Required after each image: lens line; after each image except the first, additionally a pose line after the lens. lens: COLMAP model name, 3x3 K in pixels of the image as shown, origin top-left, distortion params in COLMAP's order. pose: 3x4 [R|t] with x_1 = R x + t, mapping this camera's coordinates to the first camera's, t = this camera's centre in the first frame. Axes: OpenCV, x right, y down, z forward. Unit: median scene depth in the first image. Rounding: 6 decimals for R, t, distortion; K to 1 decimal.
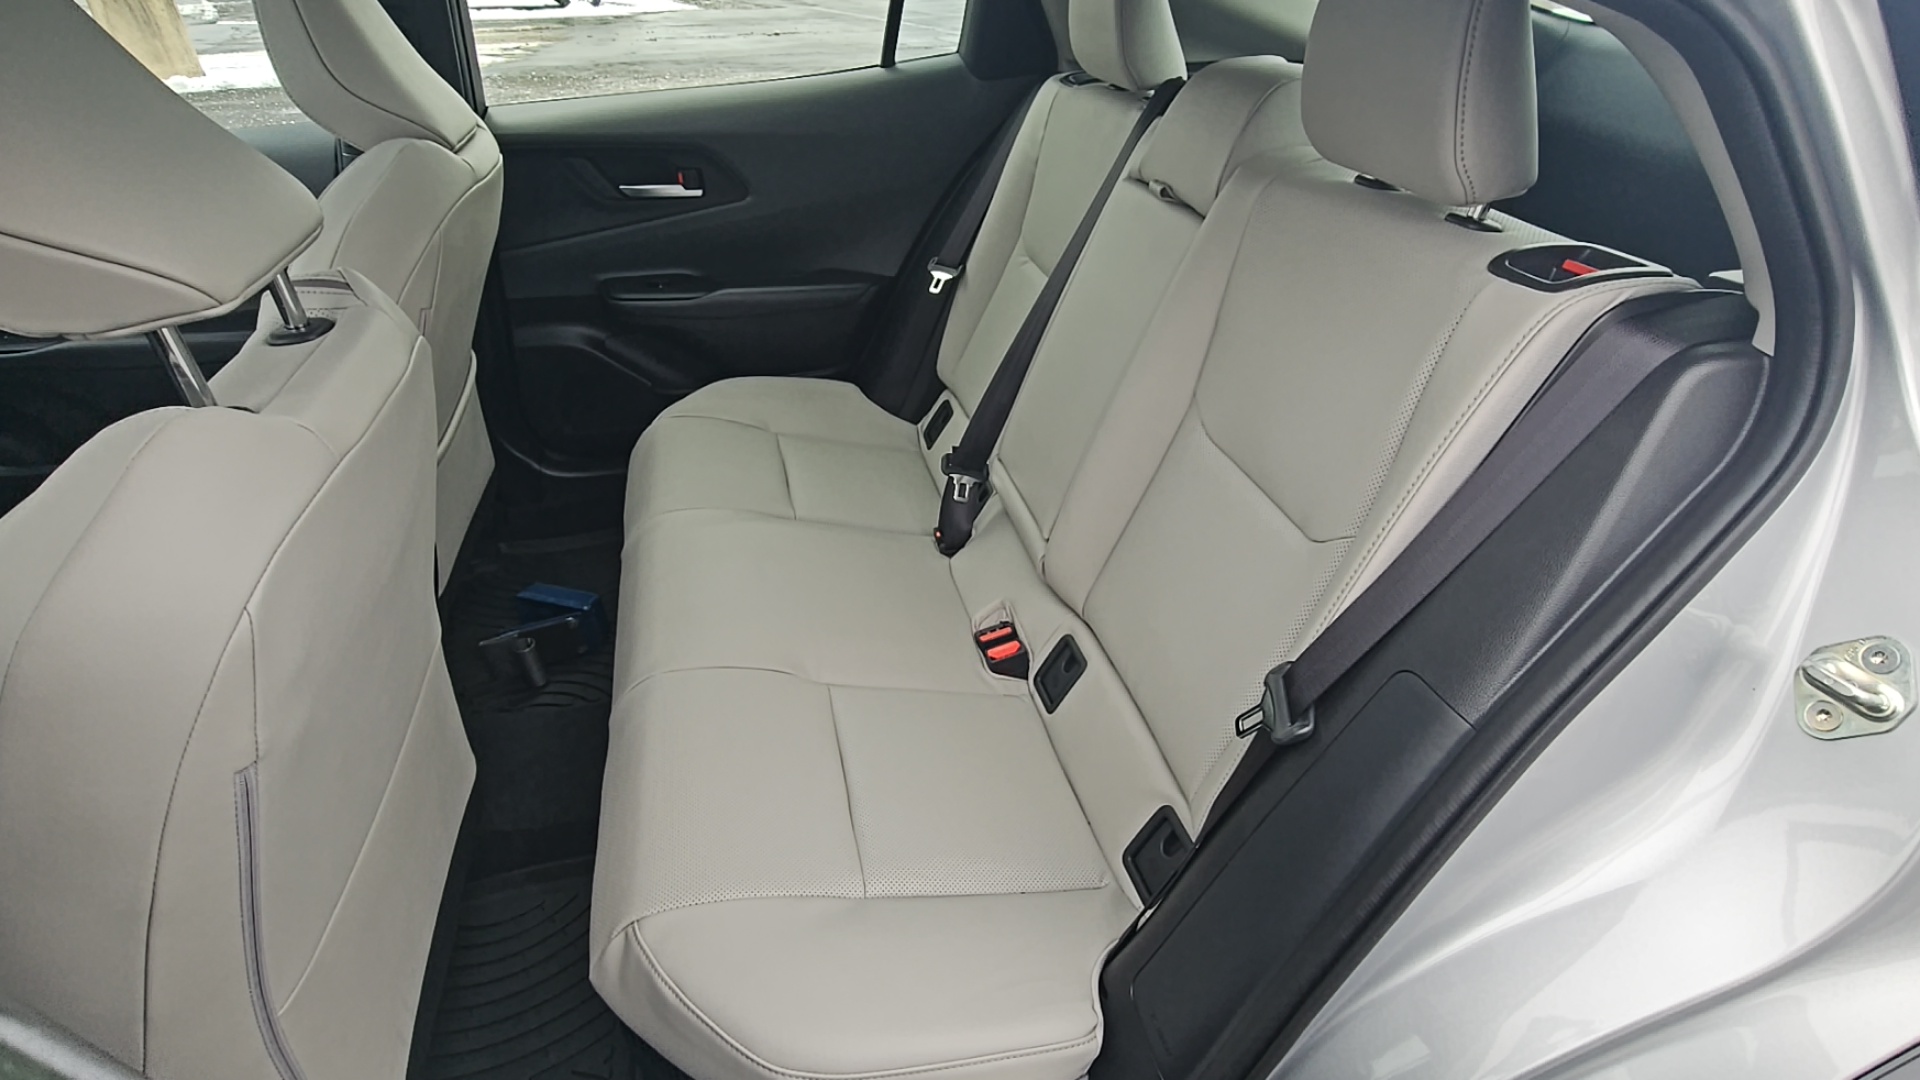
lens RADIAL K [[945.3, 0, 977.1], [0, 945.3, 543.9], [0, 0, 1]] dist [0.006447, -0.001722]
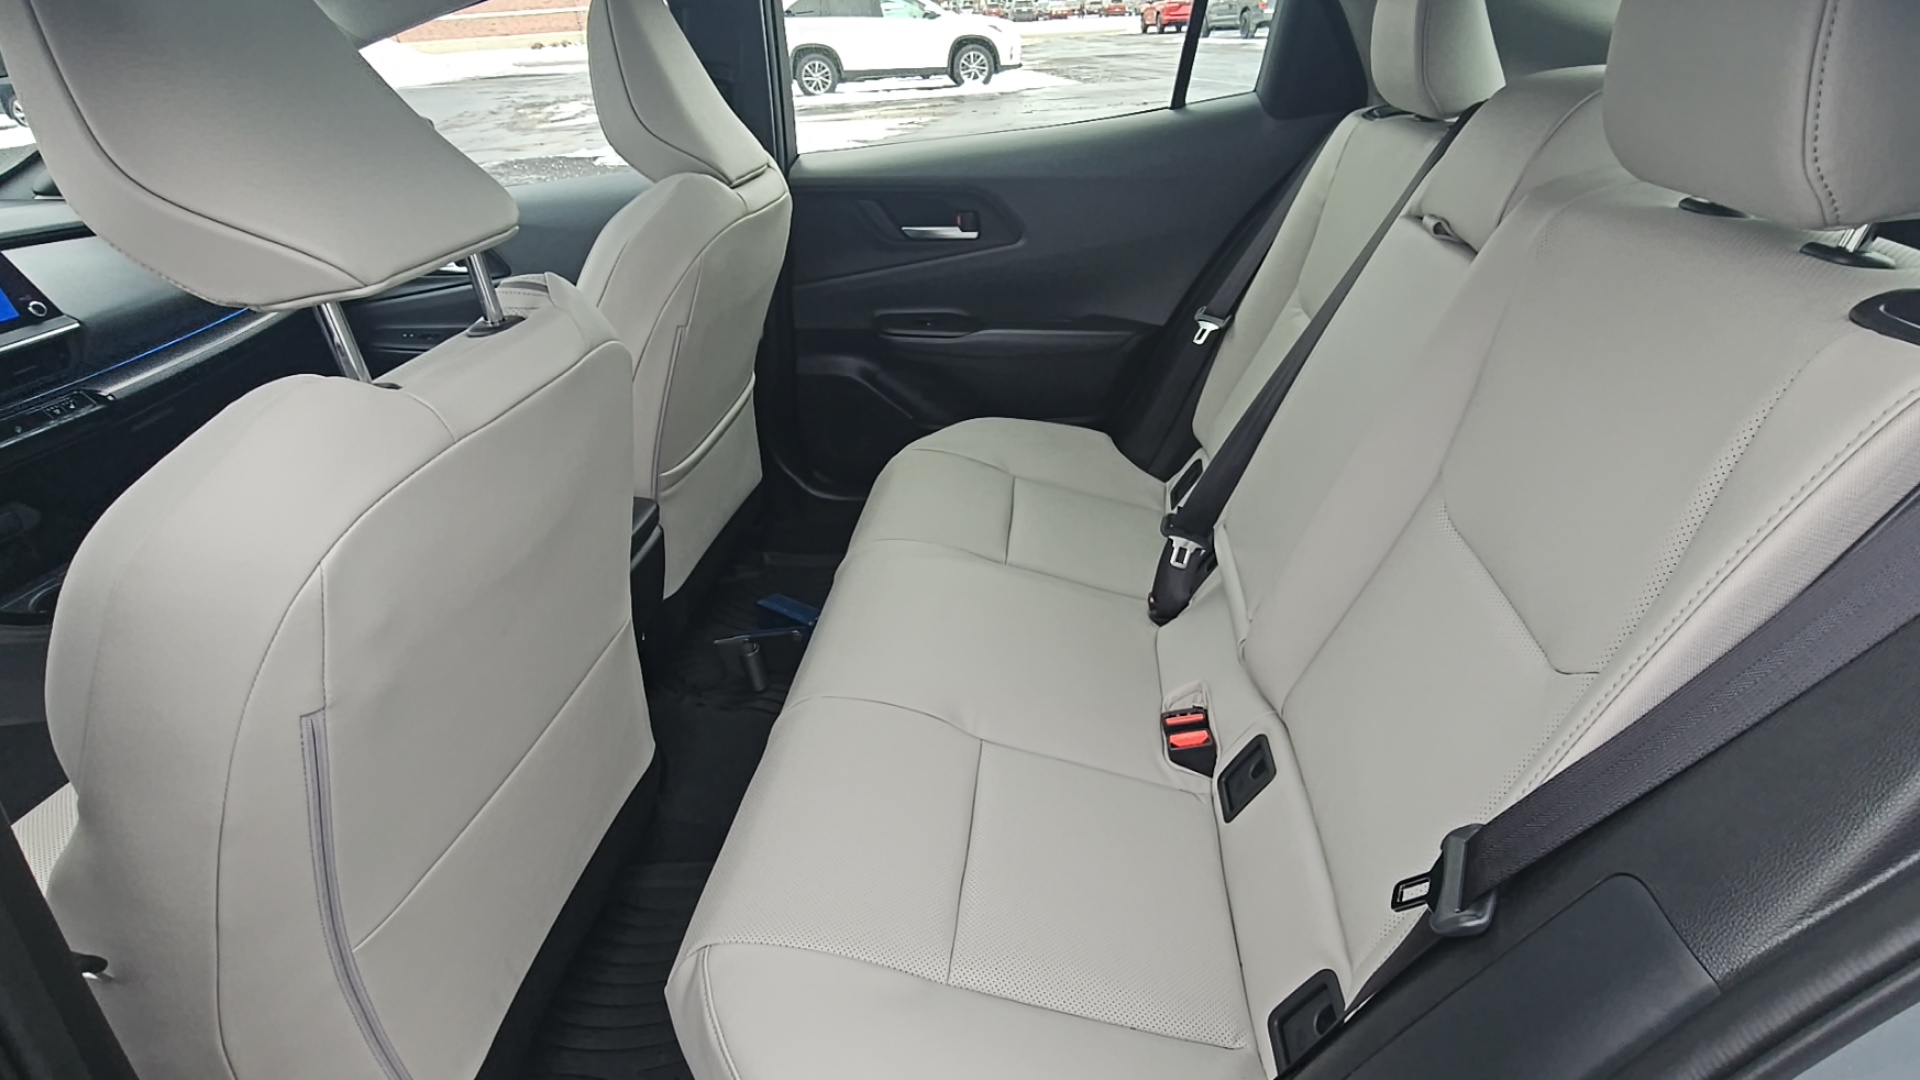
lens RADIAL K [[945.3, 0, 977.1], [0, 945.3, 543.9], [0, 0, 1]] dist [0.006447, -0.001722]
pose [[0.937967, 0.120151, -0.325242, 0.104700], [-0.139576, 0.989521, -0.036975, -0.007001], [0.317391, 0.080078, 0.944908, 0.088638]]
